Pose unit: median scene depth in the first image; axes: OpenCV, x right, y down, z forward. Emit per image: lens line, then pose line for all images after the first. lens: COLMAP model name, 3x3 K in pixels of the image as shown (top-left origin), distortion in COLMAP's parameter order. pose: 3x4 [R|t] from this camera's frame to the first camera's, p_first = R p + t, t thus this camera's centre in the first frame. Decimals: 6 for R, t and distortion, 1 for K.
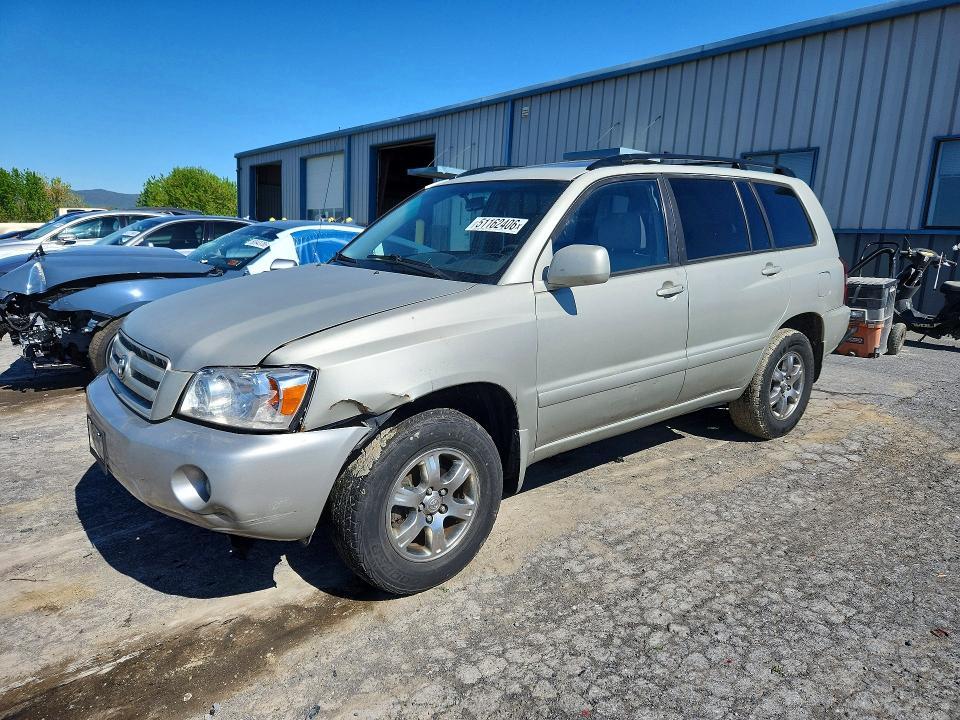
lens RADIAL K [[682.4, 0, 472.2], [0, 682.4, 357.9], [0, 0, 1]] dist [0.039859, -0.027513]
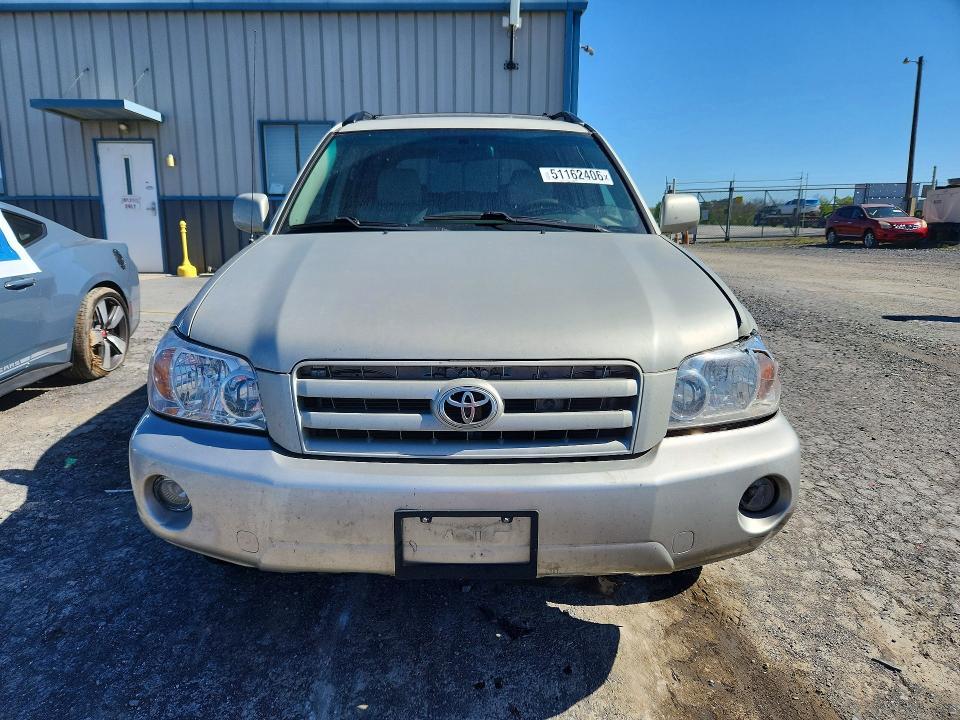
lens RADIAL K [[682.4, 0, 476.8], [0, 682.4, 361.9], [0, 0, 1]] dist [0.039859, -0.027513]
pose [[0.592119, -0.198851, 0.780931, -0.854667], [0.169699, 0.978115, 0.120392, -0.082268], [-0.787780, 0.061237, 0.612905, 0.563265]]
